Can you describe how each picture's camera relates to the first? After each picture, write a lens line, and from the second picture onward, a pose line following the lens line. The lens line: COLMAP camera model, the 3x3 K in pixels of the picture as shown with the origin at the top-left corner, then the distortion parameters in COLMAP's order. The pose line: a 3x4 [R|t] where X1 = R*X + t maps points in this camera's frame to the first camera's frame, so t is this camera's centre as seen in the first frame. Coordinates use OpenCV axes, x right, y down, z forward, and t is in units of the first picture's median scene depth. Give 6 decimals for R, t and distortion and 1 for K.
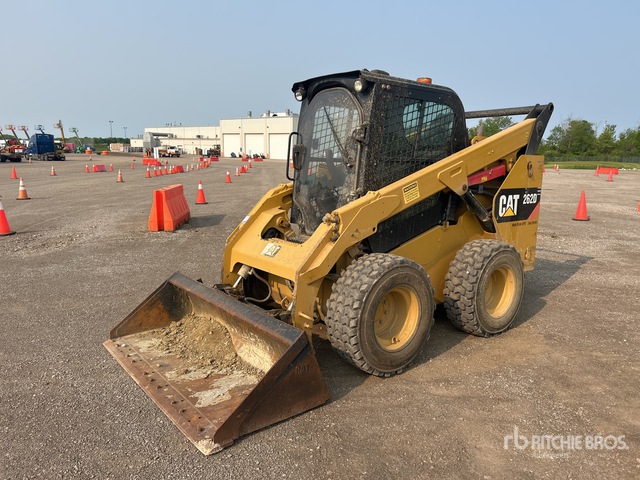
lens RADIAL K [[475.8, 0, 322.8], [0, 475.8, 242.5], [0, 0, 1]] dist [0.006175, -0.025324]
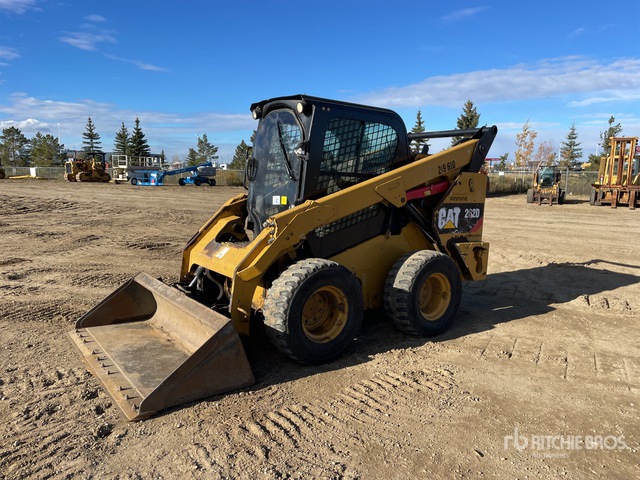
lens RADIAL K [[475.8, 0, 322.2], [0, 475.8, 236.0], [0, 0, 1]] dist [0.006175, -0.025324]
pose [[0.999296, 0.026900, -0.026135, 0.139764], [-0.028059, 0.998590, -0.045053, 0.020352], [0.024886, 0.045754, 0.998643, -0.092791]]
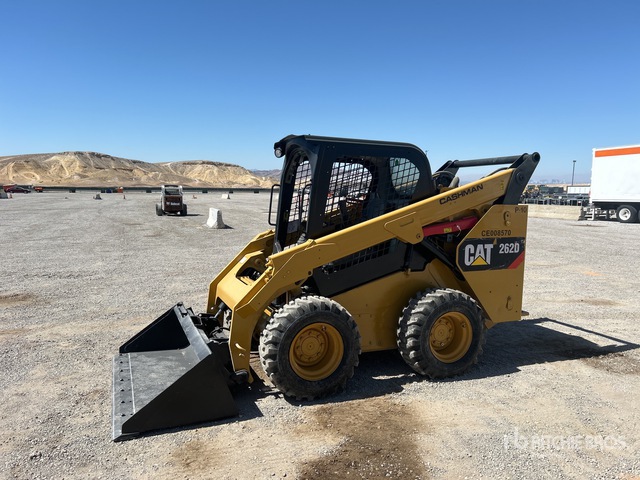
lens RADIAL K [[475.8, 0, 325.0], [0, 475.8, 237.9], [0, 0, 1]] dist [0.006175, -0.025324]
pose [[0.963063, 0.024038, -0.268199, 0.369368], [-0.046033, 0.996043, -0.076028, -0.022773], [0.265311, 0.085566, 0.960359, -0.061453]]
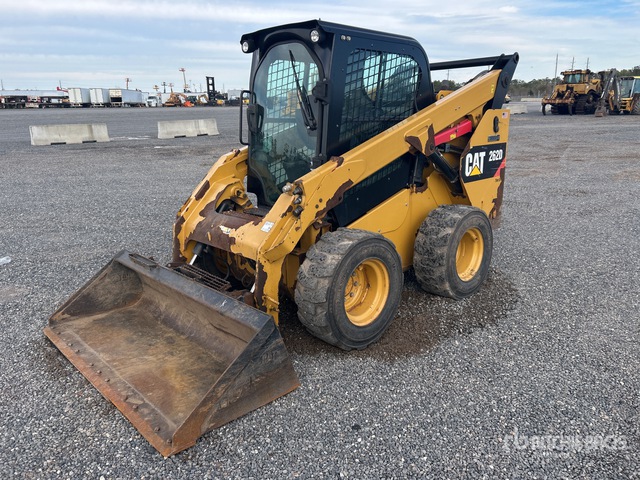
lens RADIAL K [[475.8, 0, 323.4], [0, 475.8, 245.2], [0, 0, 1]] dist [0.006175, -0.025324]
pose [[0.994388, -0.051961, 0.092159, -0.011148], [0.042385, 0.993780, 0.102980, -0.028512], [-0.096937, -0.098496, 0.990405, 0.066843]]
